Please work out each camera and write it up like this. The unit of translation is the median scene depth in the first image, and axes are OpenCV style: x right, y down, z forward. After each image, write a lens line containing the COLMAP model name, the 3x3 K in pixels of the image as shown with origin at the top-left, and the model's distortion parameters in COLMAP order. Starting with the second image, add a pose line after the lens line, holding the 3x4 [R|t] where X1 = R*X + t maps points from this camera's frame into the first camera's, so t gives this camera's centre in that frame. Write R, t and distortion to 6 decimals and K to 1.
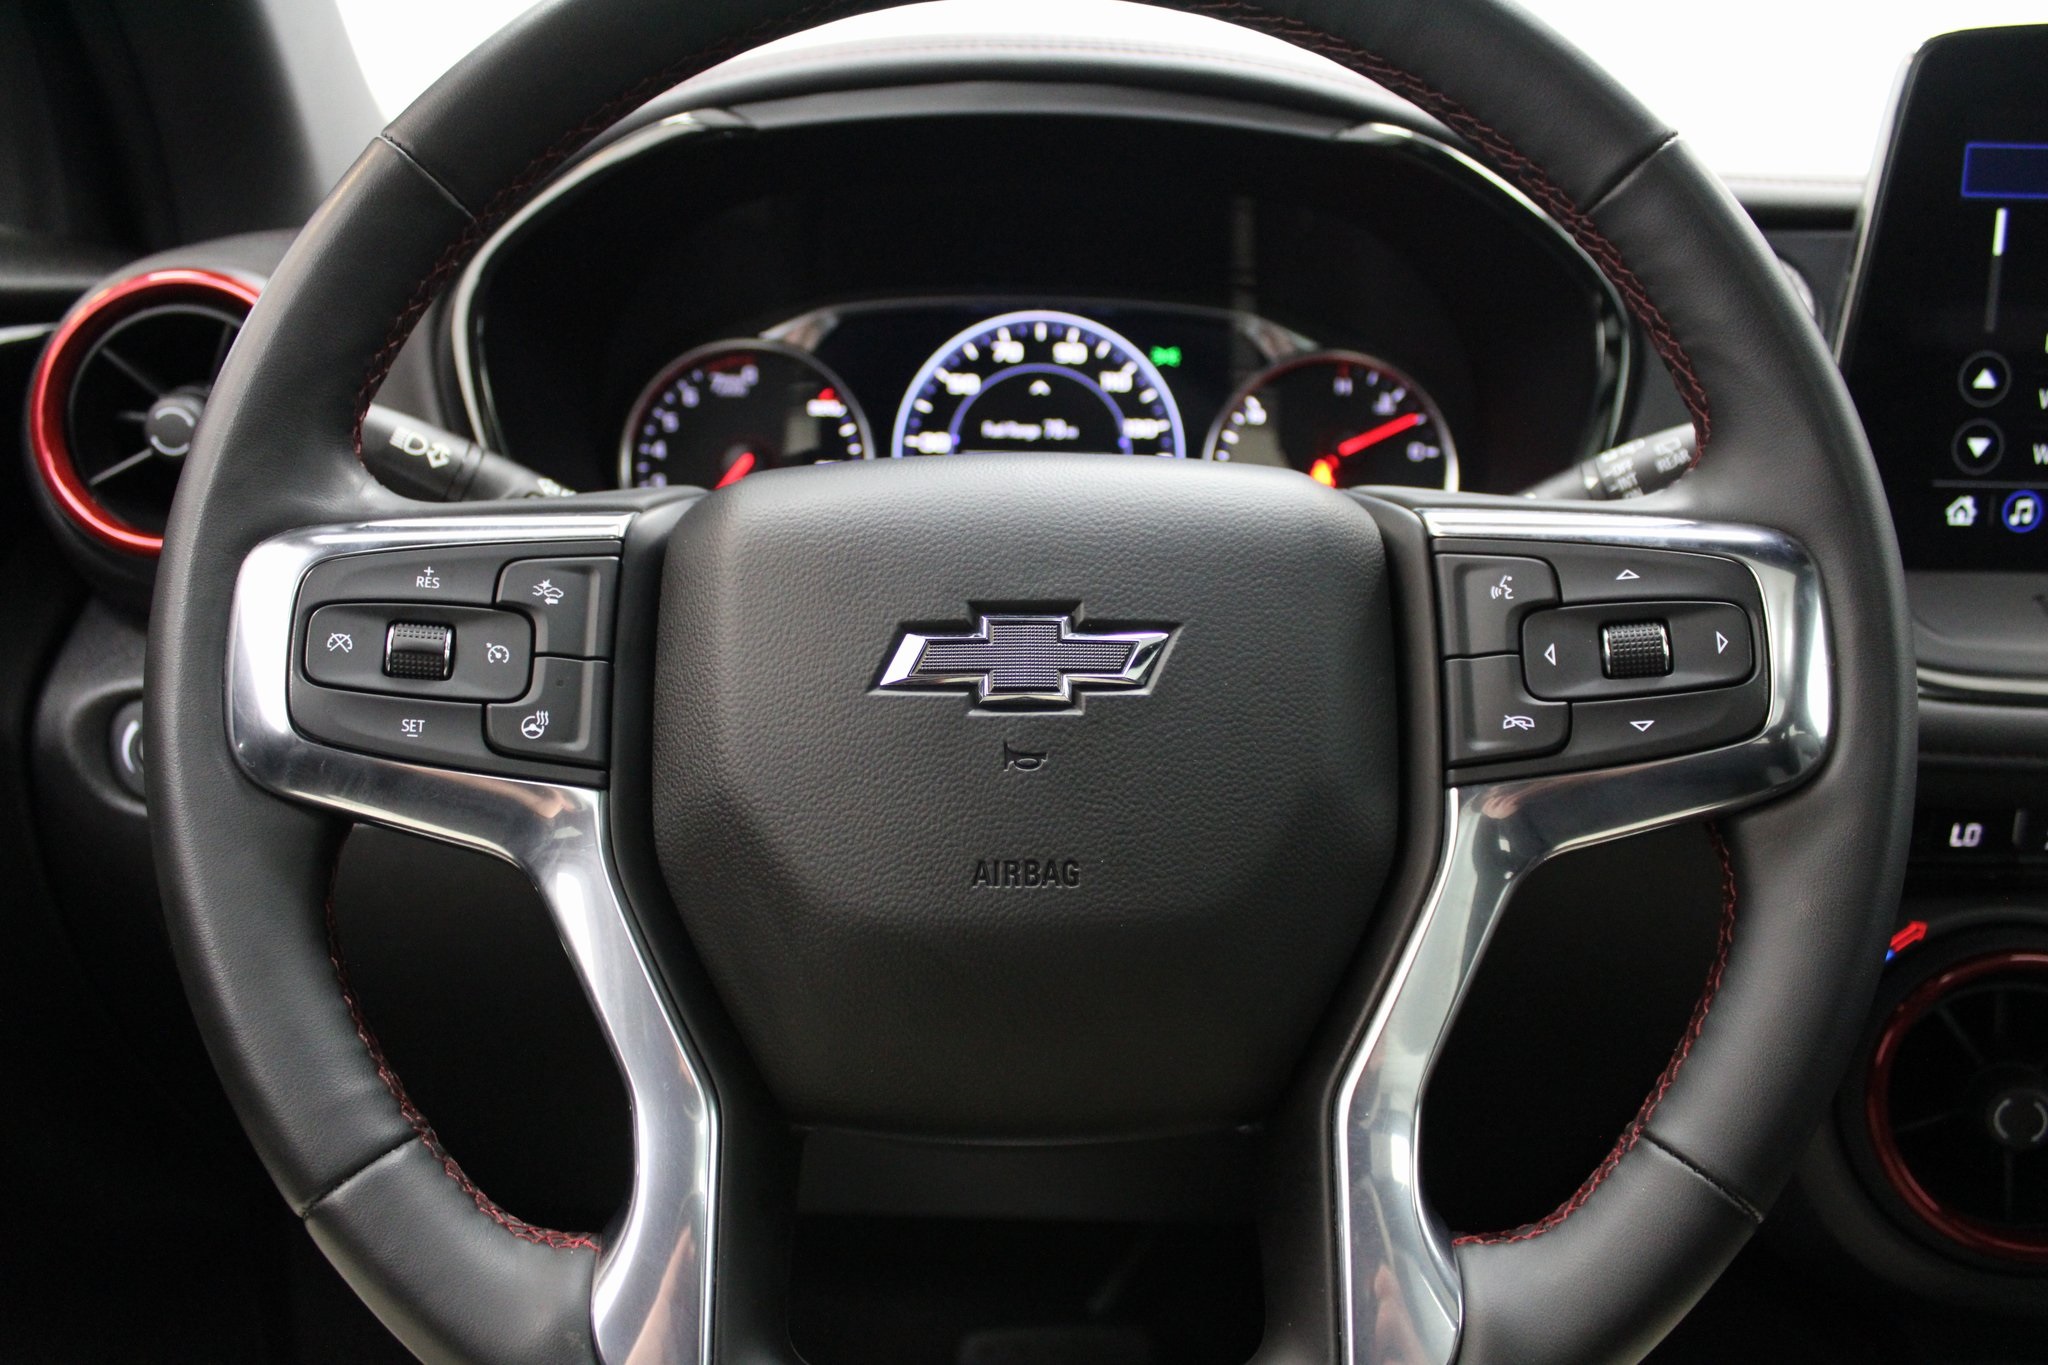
lens RADIAL K [[1070.7, 0, 1024.3], [0, 1070.7, 778.9], [0, 0, 1]] dist [-0.004042, -0.000346]
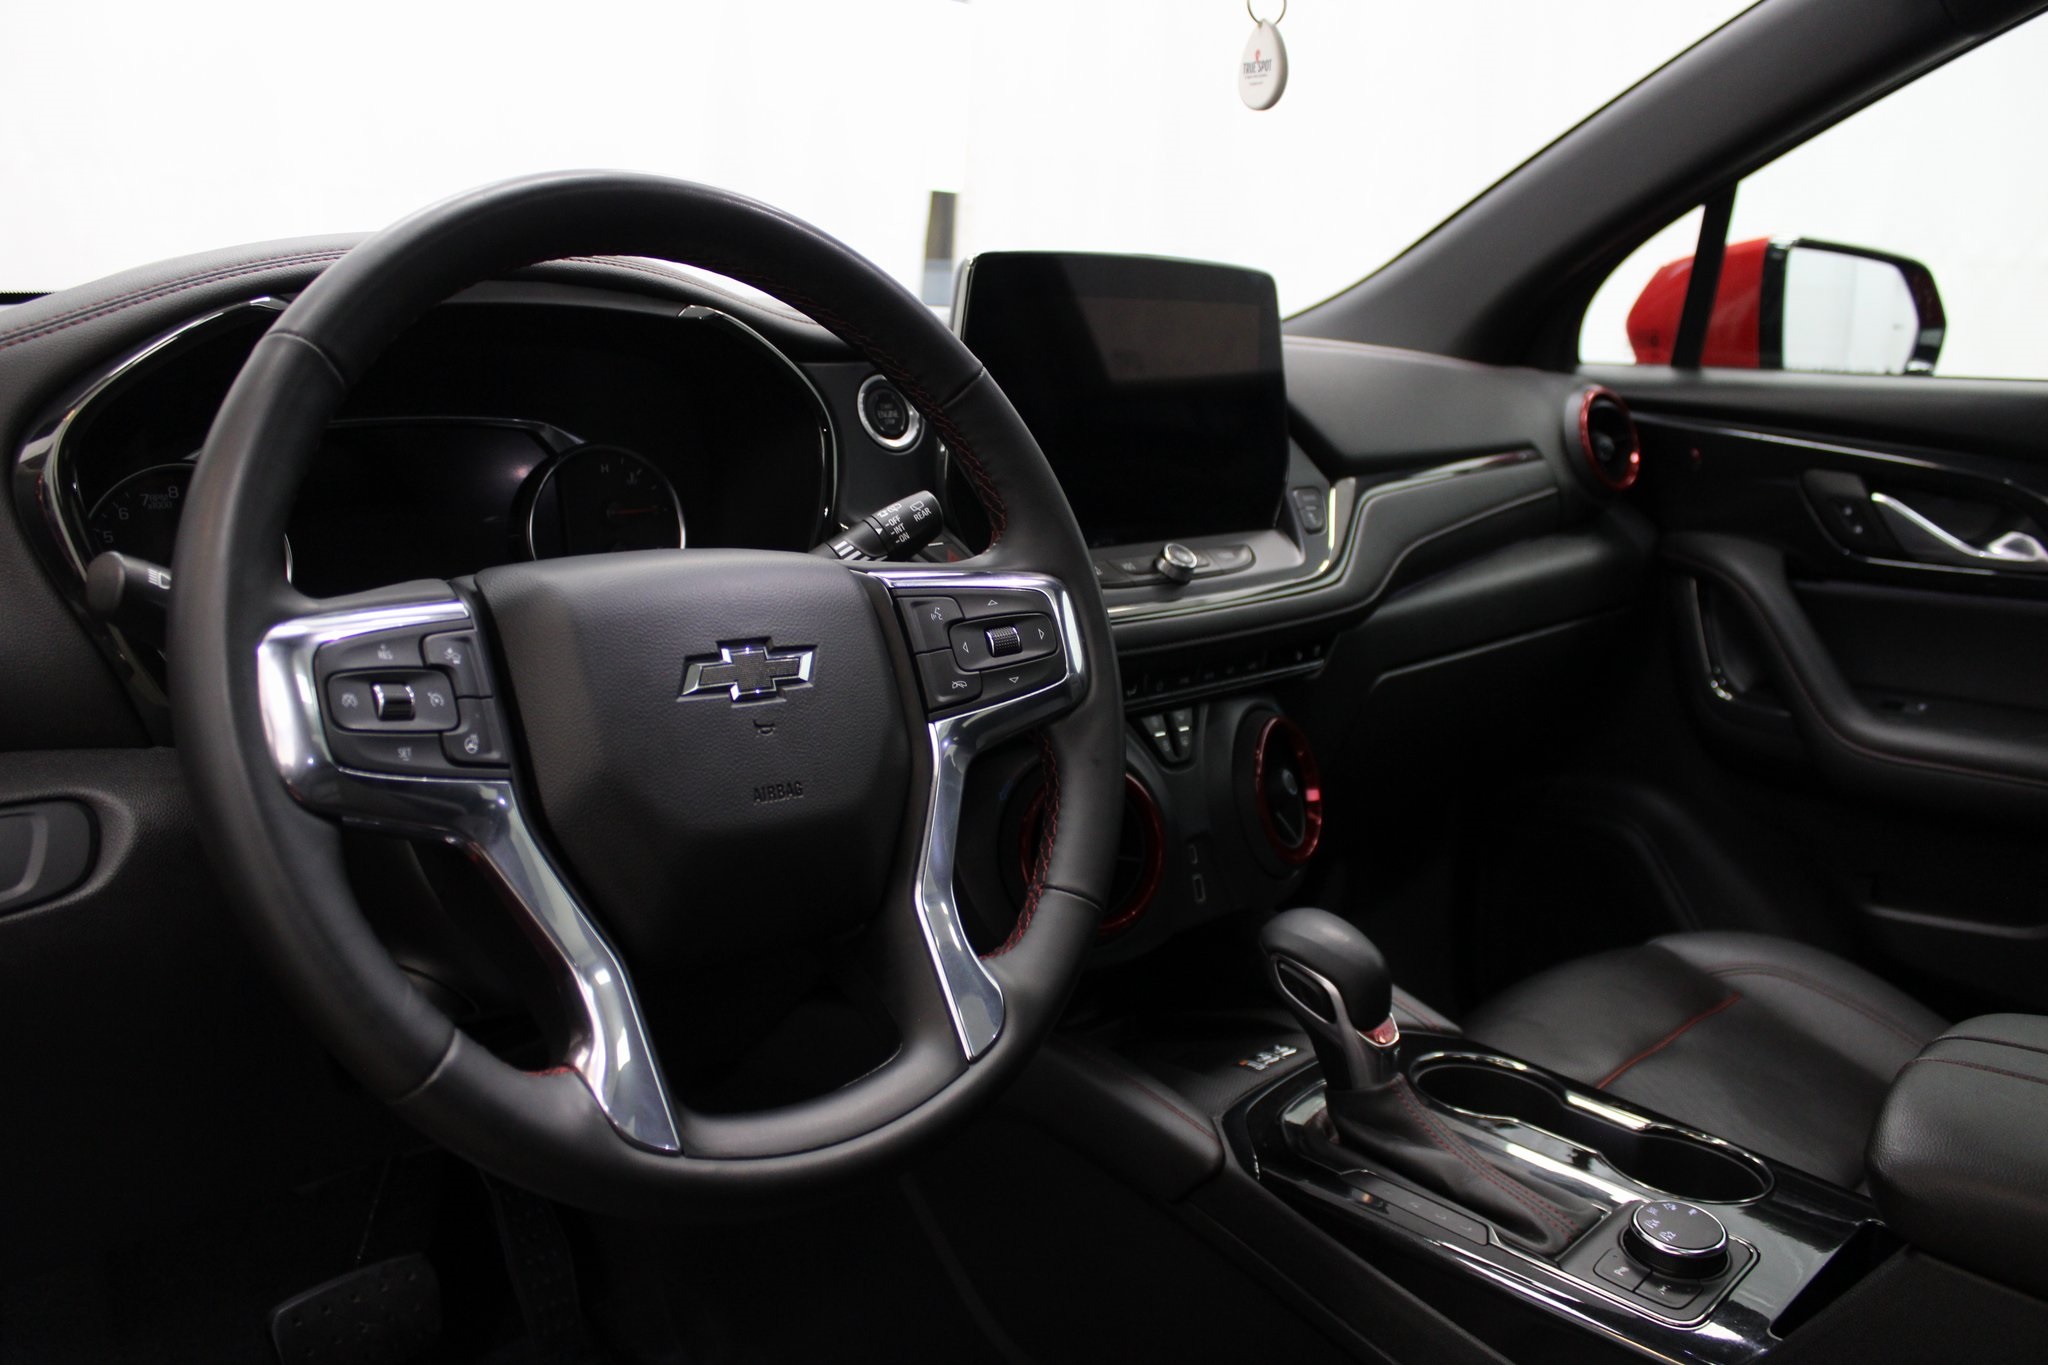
lens RADIAL K [[1061.8, 0, 1024.0], [0, 1061.8, 682.5], [0, 0, 1]] dist [0.000326, 0.000051]
pose [[0.768378, -0.097607, 0.632509, -0.748246], [0.160652, 0.986074, -0.042994, 0.049569], [-0.619504, 0.134650, 0.773359, -0.595536]]
